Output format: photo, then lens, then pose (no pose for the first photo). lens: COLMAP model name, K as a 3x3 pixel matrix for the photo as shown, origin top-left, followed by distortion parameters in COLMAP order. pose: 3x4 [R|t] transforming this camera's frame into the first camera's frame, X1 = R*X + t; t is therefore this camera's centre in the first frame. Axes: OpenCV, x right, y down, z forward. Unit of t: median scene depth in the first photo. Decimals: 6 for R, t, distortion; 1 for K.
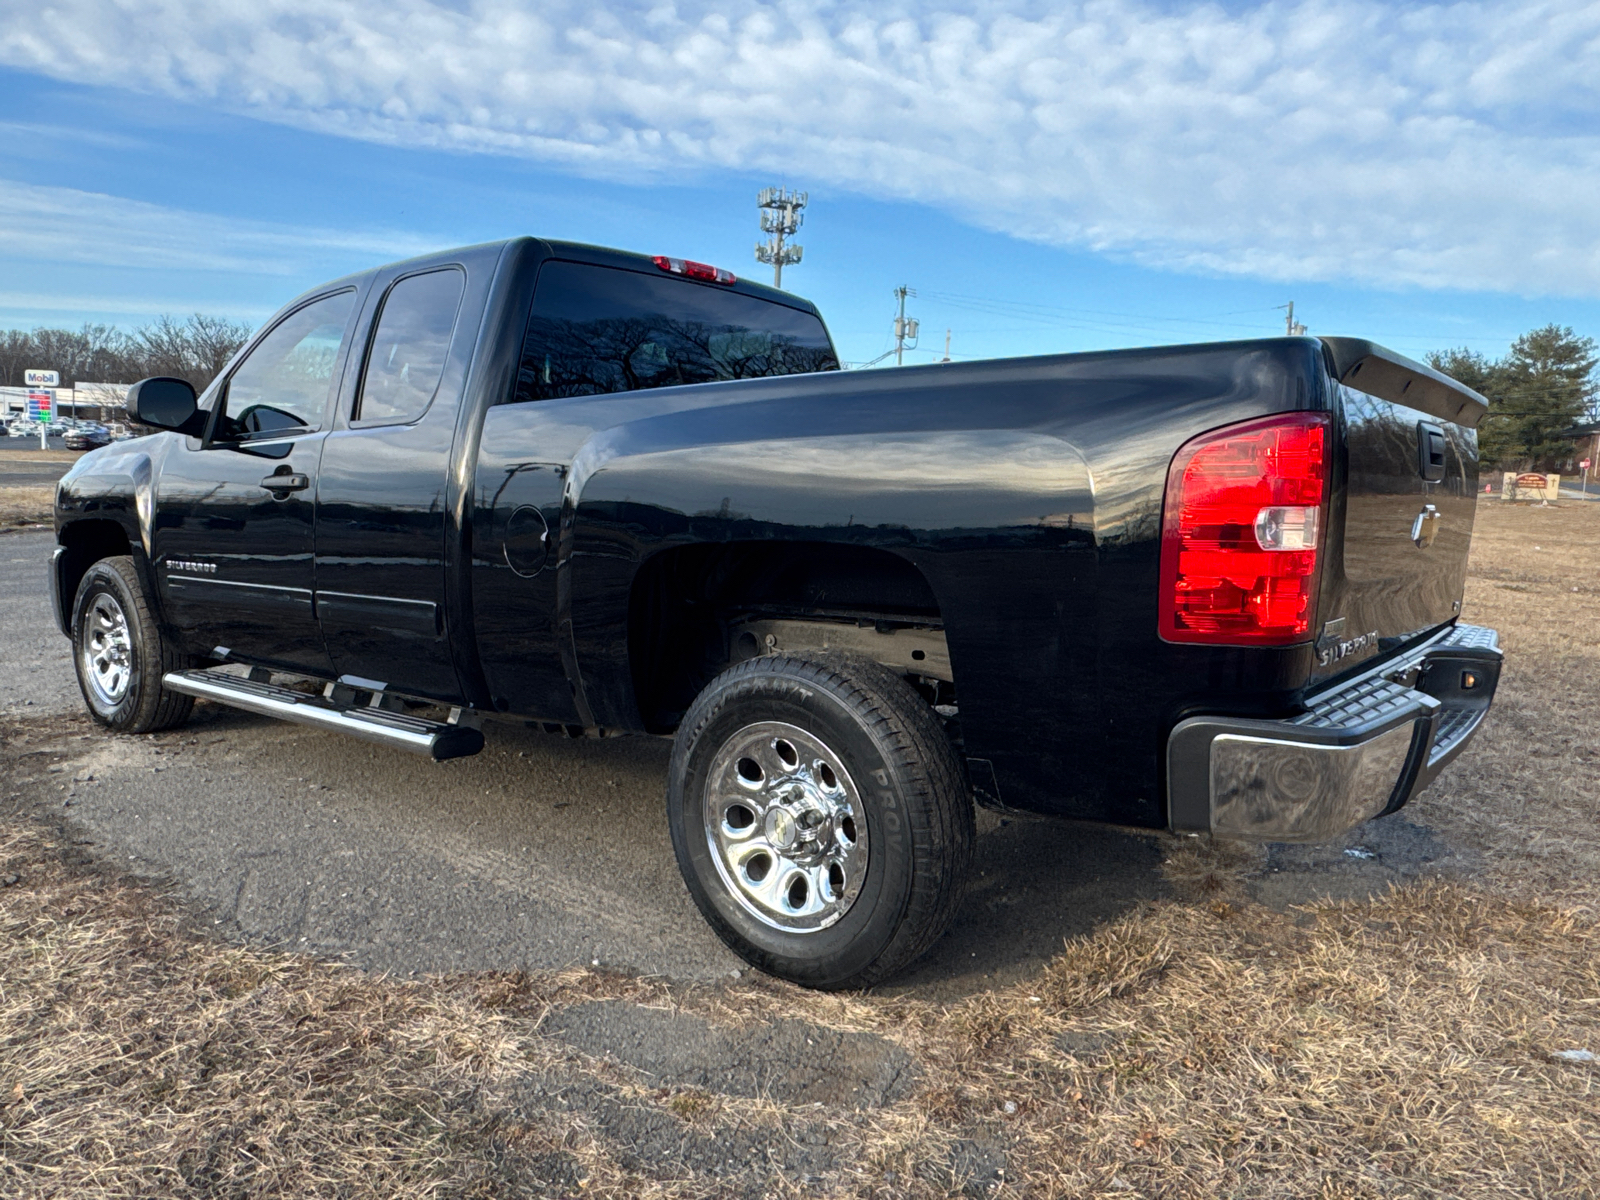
lens RADIAL K [[1125.0, 0, 792.8], [0, 1125.0, 605.0], [0, 0, 1]] dist [-0.004694, 0.000796]
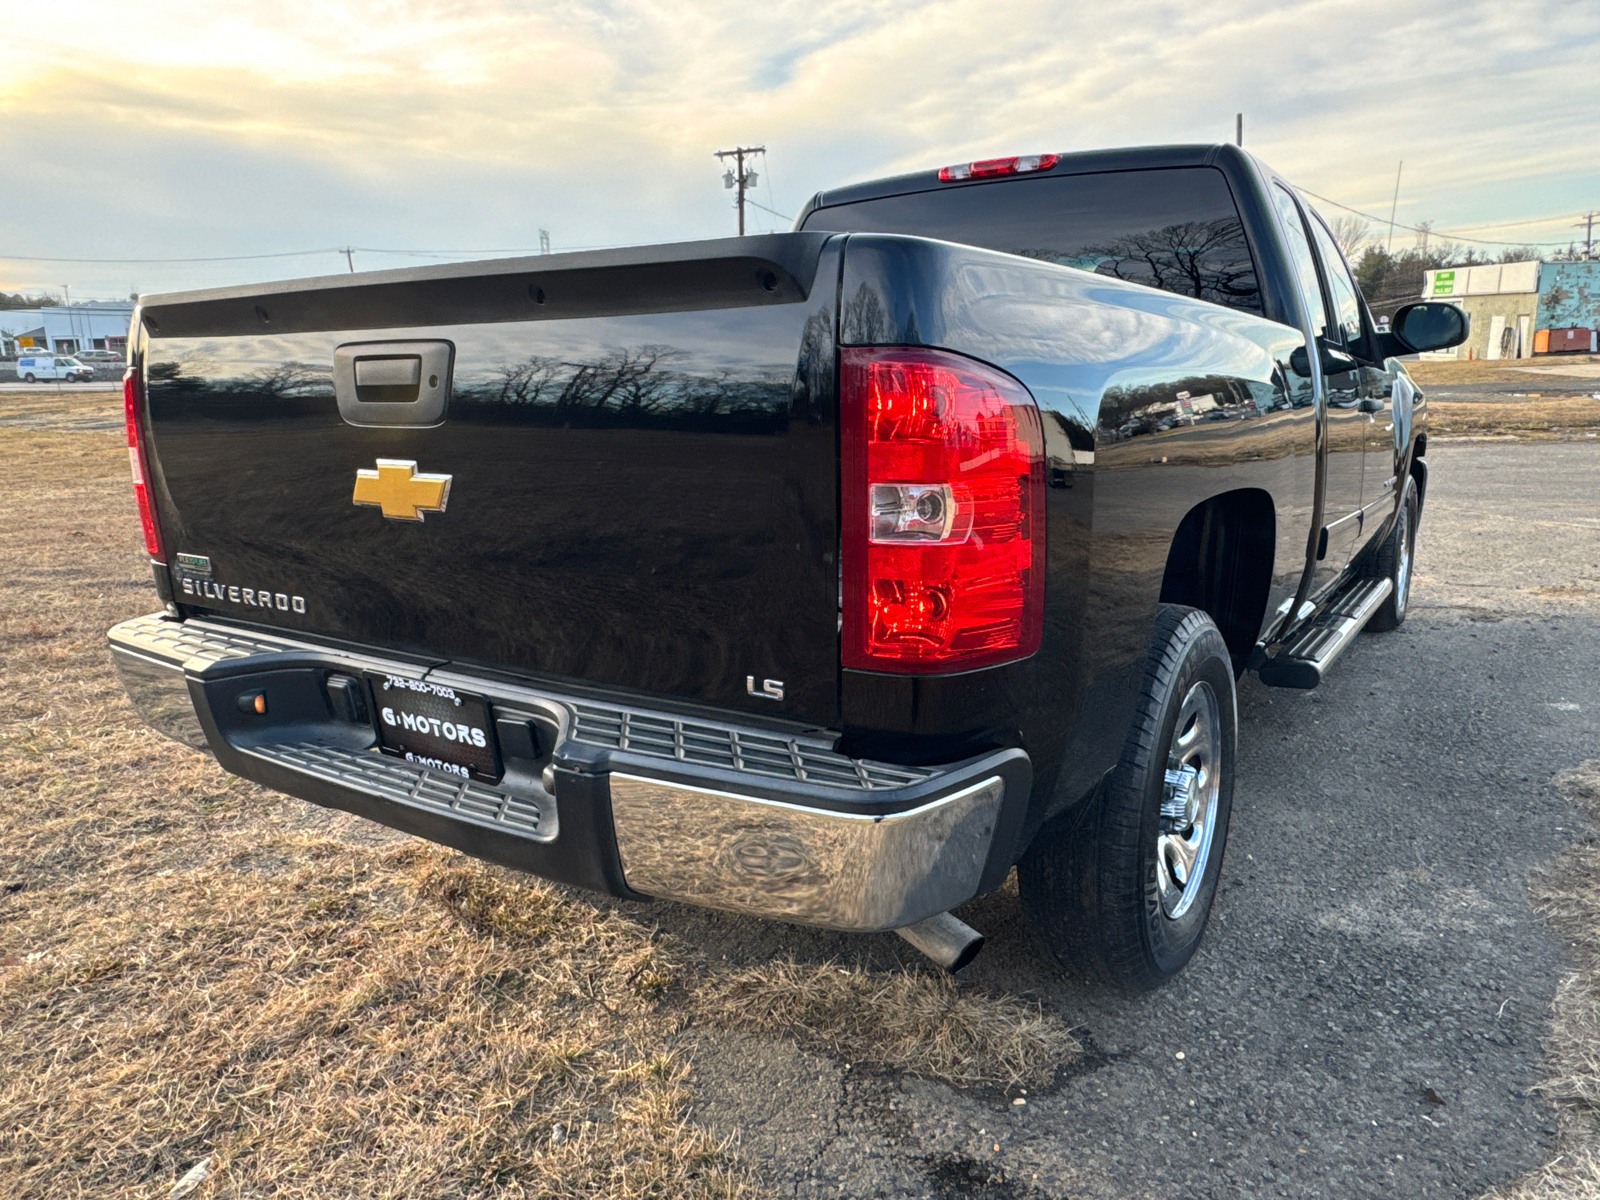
lens RADIAL K [[1137.8, 0, 796.7], [0, 1137.8, 602.5], [0, 0, 1]] dist [-0.031740, 0.039467]
pose [[0.090597, 0.176418, -0.980137, 1.046876], [-0.090552, 0.981567, 0.168306, -0.115439], [0.991762, 0.073506, 0.104902, 0.952156]]
